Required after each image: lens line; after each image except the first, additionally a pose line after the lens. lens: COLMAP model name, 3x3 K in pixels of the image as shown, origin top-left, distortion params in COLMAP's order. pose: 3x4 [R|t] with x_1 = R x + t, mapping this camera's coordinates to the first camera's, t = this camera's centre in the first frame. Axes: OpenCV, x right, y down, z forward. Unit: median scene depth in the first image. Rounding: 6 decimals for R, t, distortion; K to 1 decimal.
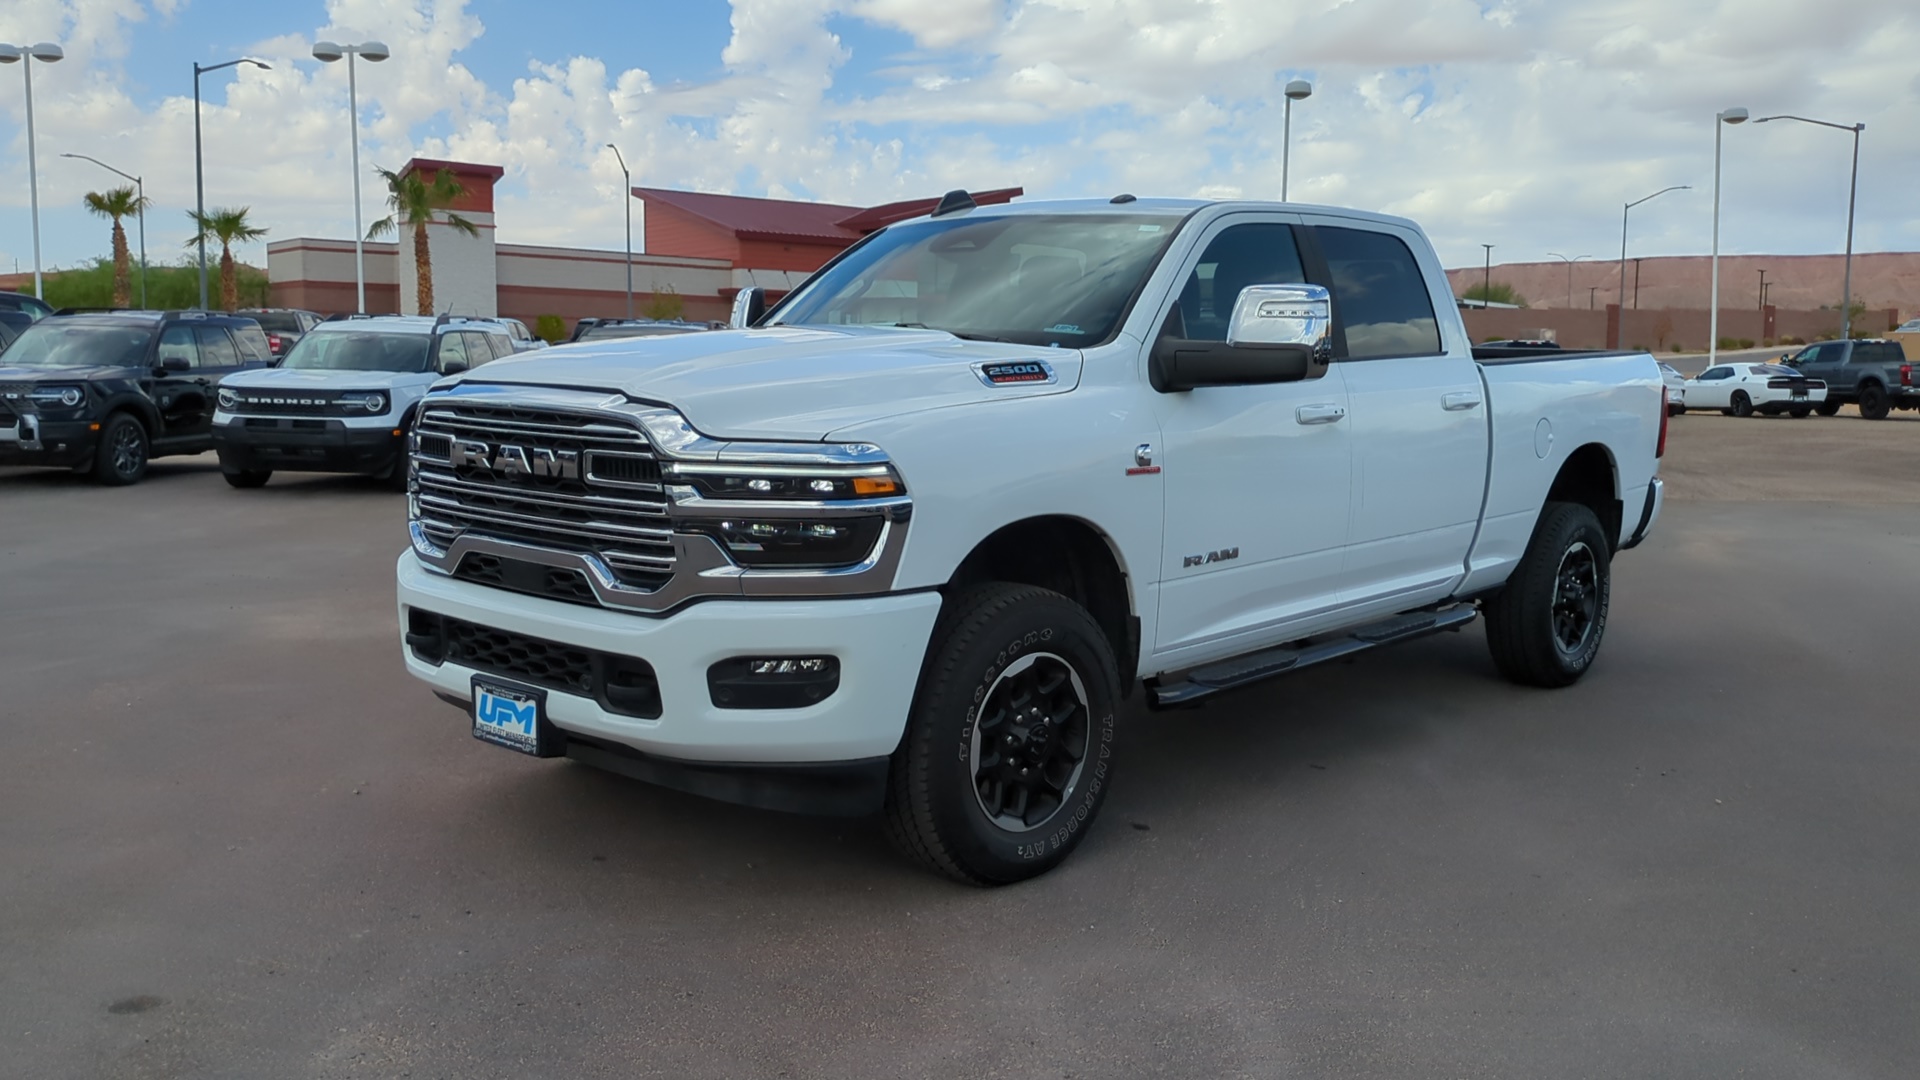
lens RADIAL K [[1669.8, 0, 960.0], [0, 1669.8, 540.0], [0, 0, 1]] dist [0.046155, -0.009959]
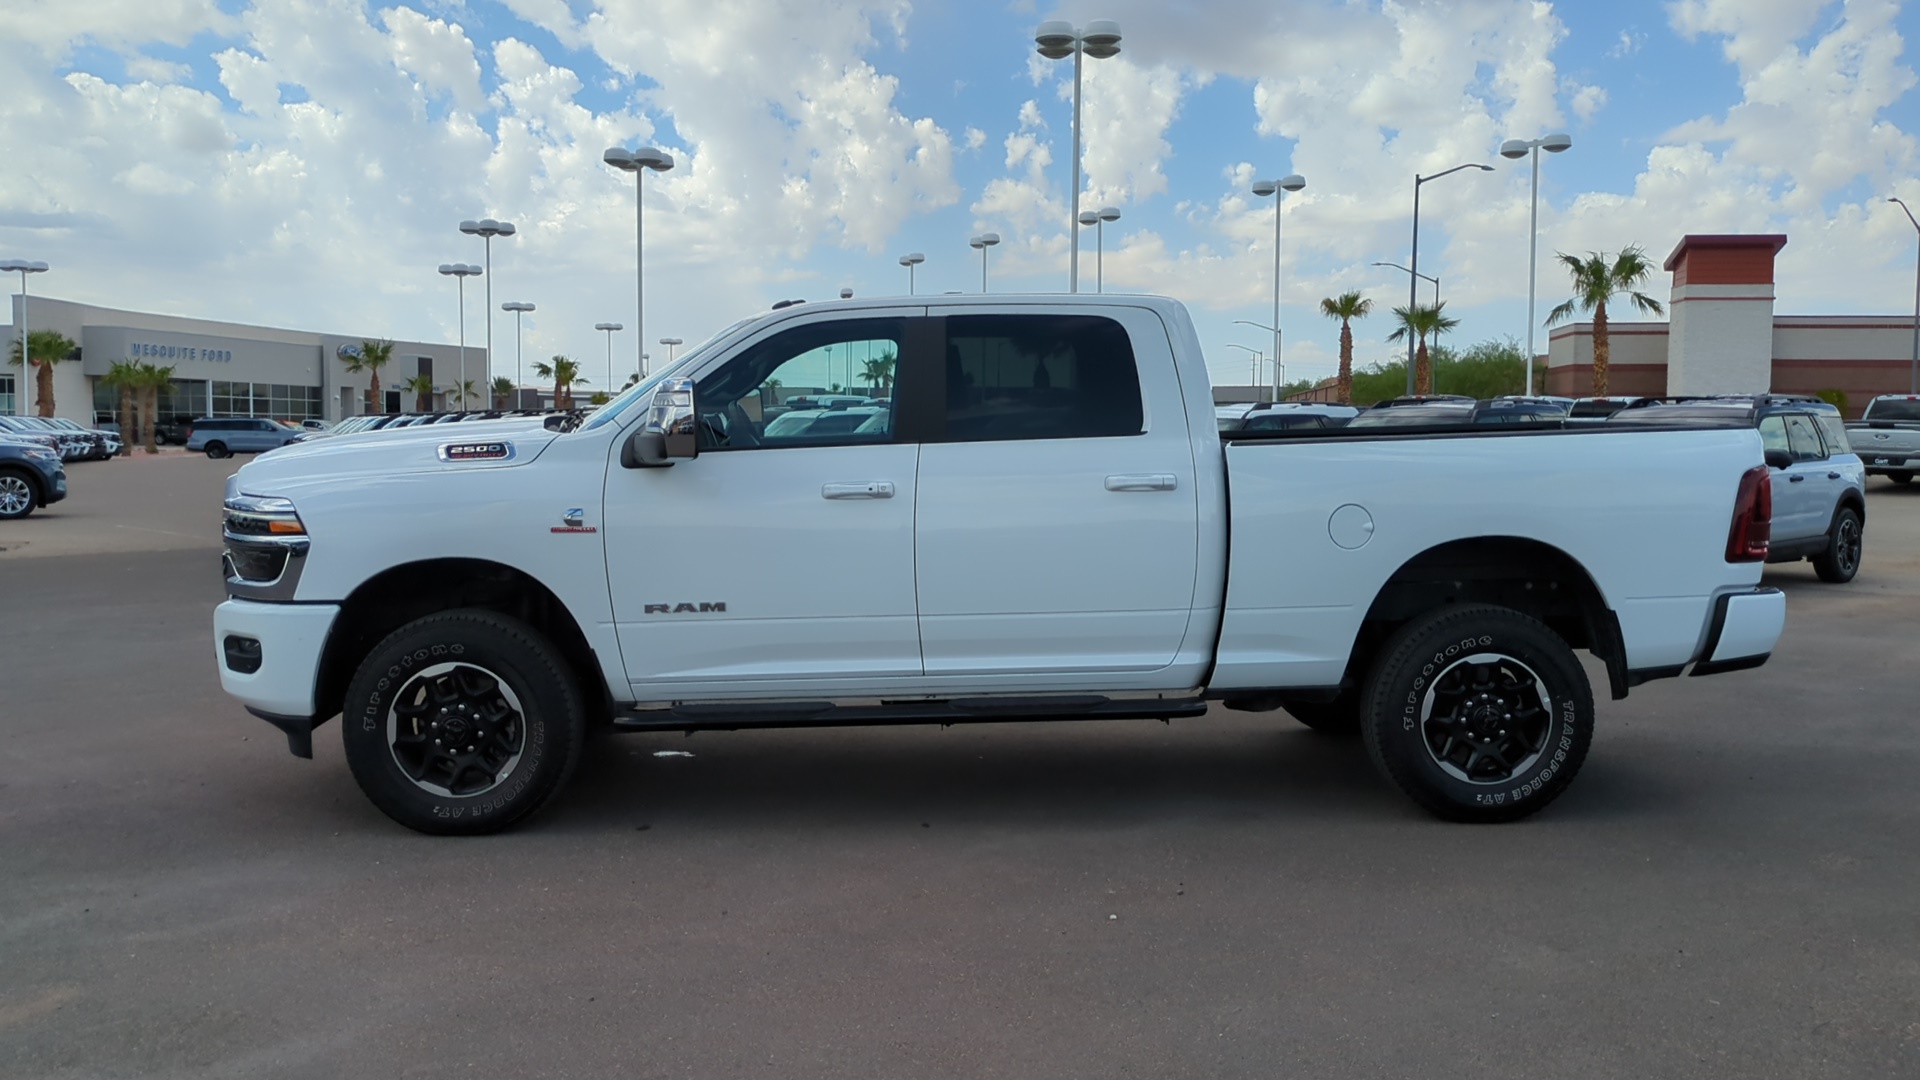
lens RADIAL K [[1676.7, 0, 980.5], [0, 1676.7, 537.1], [0, 0, 1]] dist [0.058057, -0.058165]
pose [[0.703161, 0.036016, -0.710118, 1.299909], [-0.071377, 0.997247, -0.020099, -0.034636], [0.707439, 0.064819, 0.703796, 0.353084]]
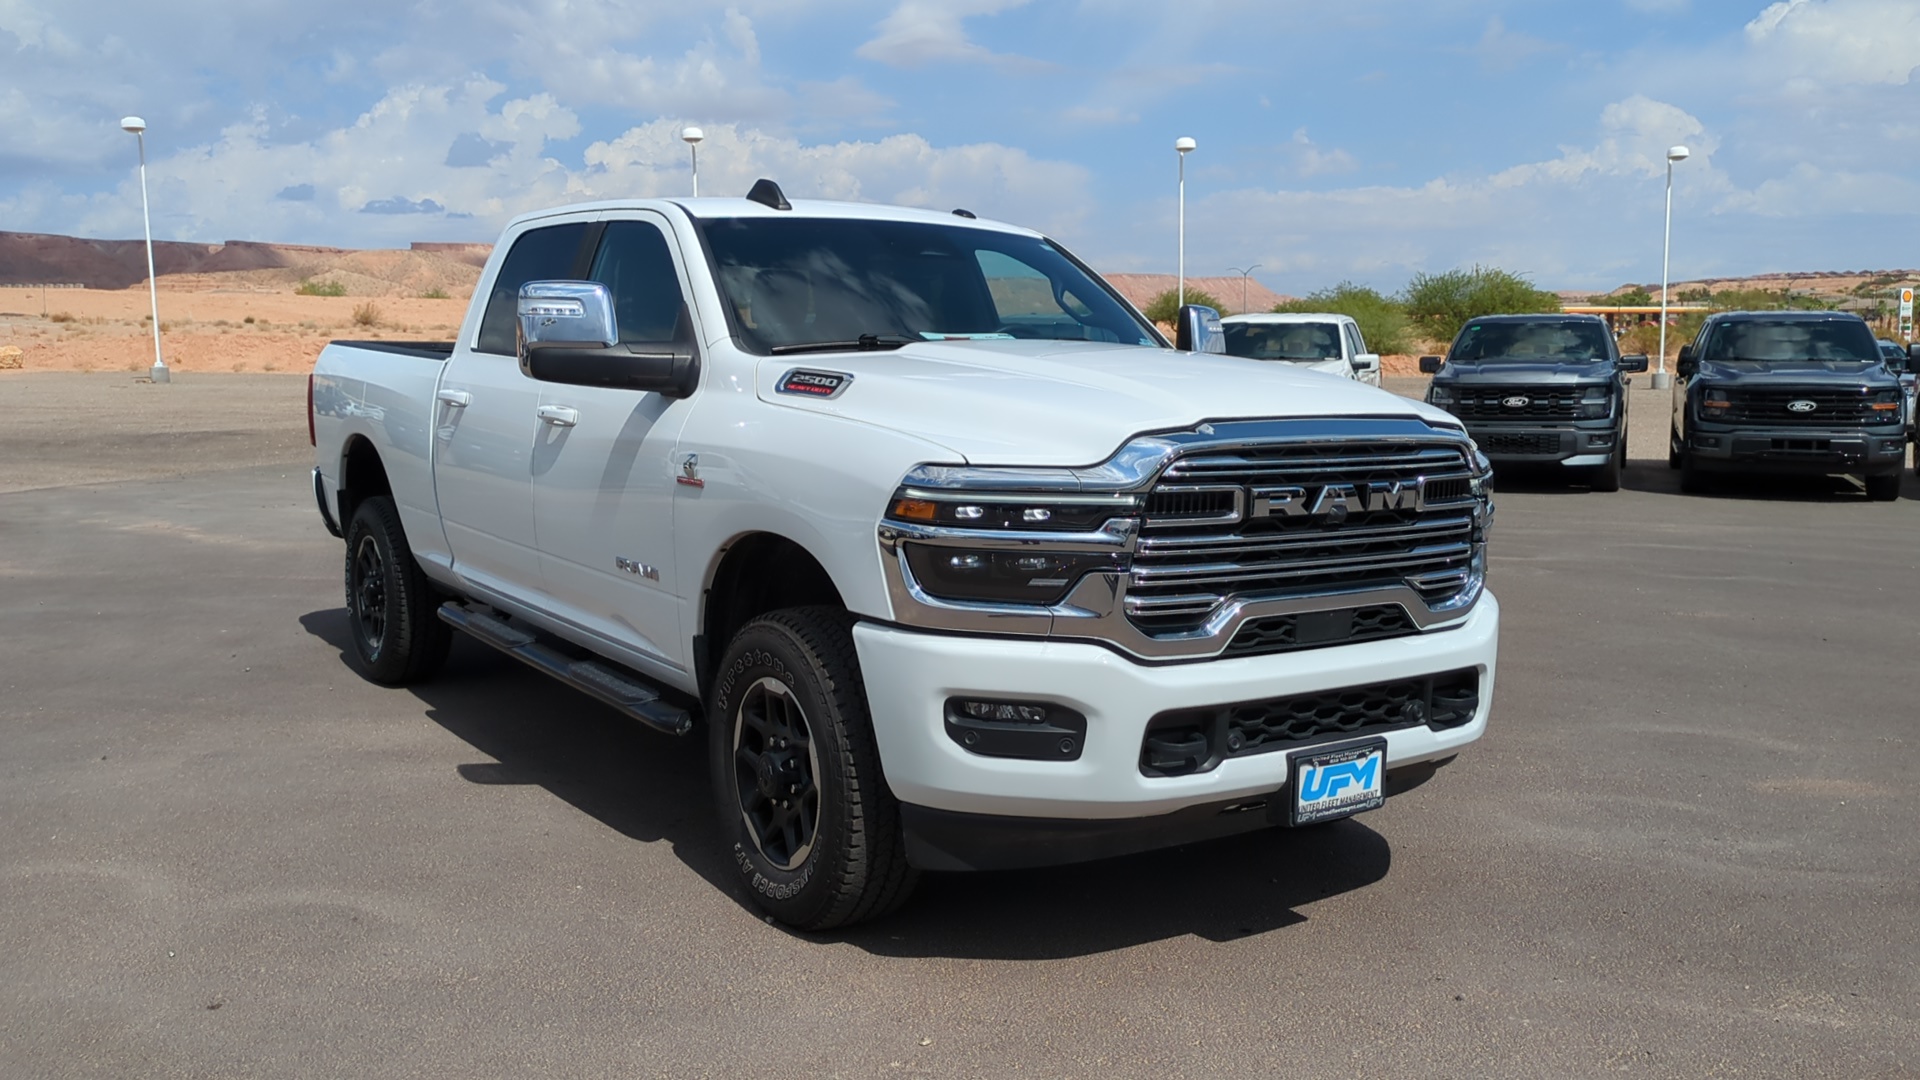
lens RADIAL K [[1676.7, 0, 980.5], [0, 1676.7, 537.1], [0, 0, 1]] dist [0.058057, -0.058165]
pose [[0.228325, -0.131411, 0.964675, -1.169996], [0.104140, 0.988461, 0.110003, -0.145922], [-0.967999, 0.075344, 0.239376, 0.954290]]
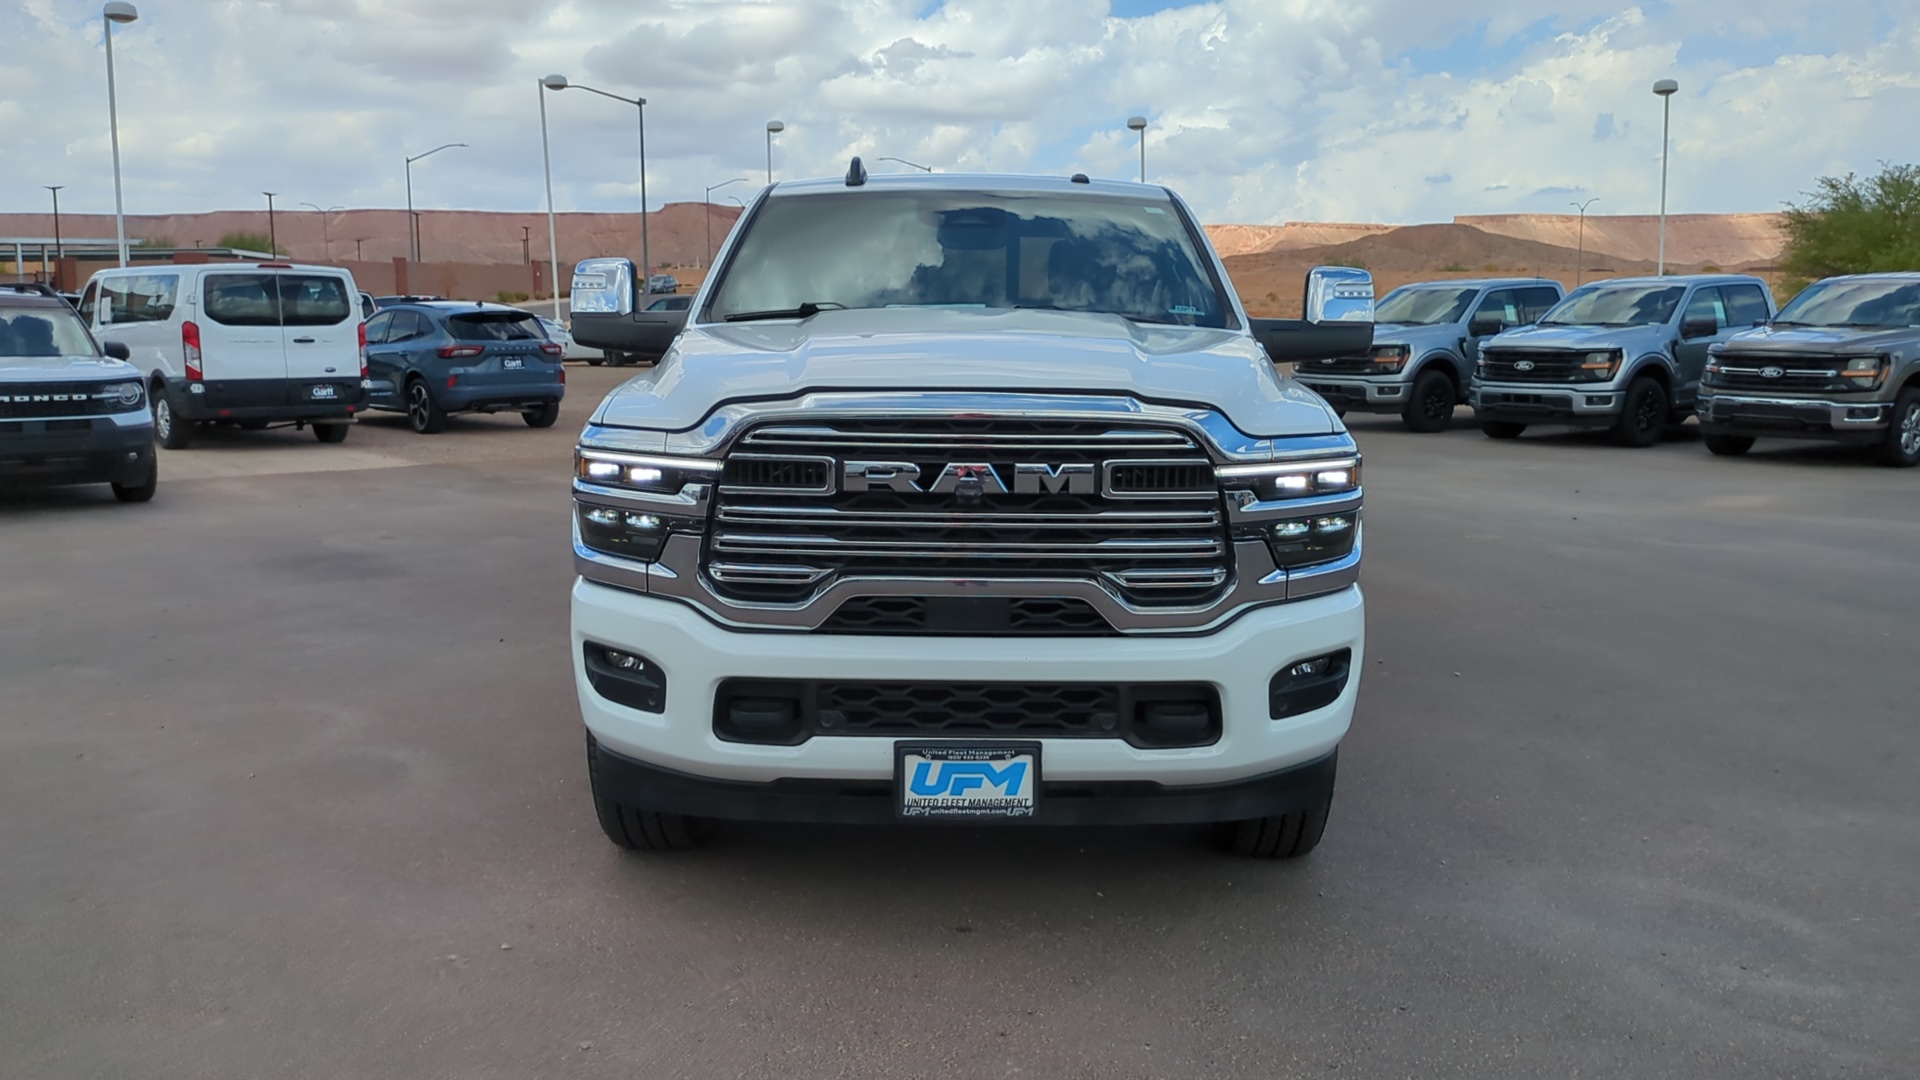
lens RADIAL K [[1676.7, 0, 980.5], [0, 1676.7, 537.1], [0, 0, 1]] dist [0.058057, -0.058165]
pose [[0.748123, -0.103805, 0.655391, -0.804217], [0.086995, 0.994507, 0.058212, -0.066385], [-0.657833, 0.013466, 0.753043, 0.353577]]
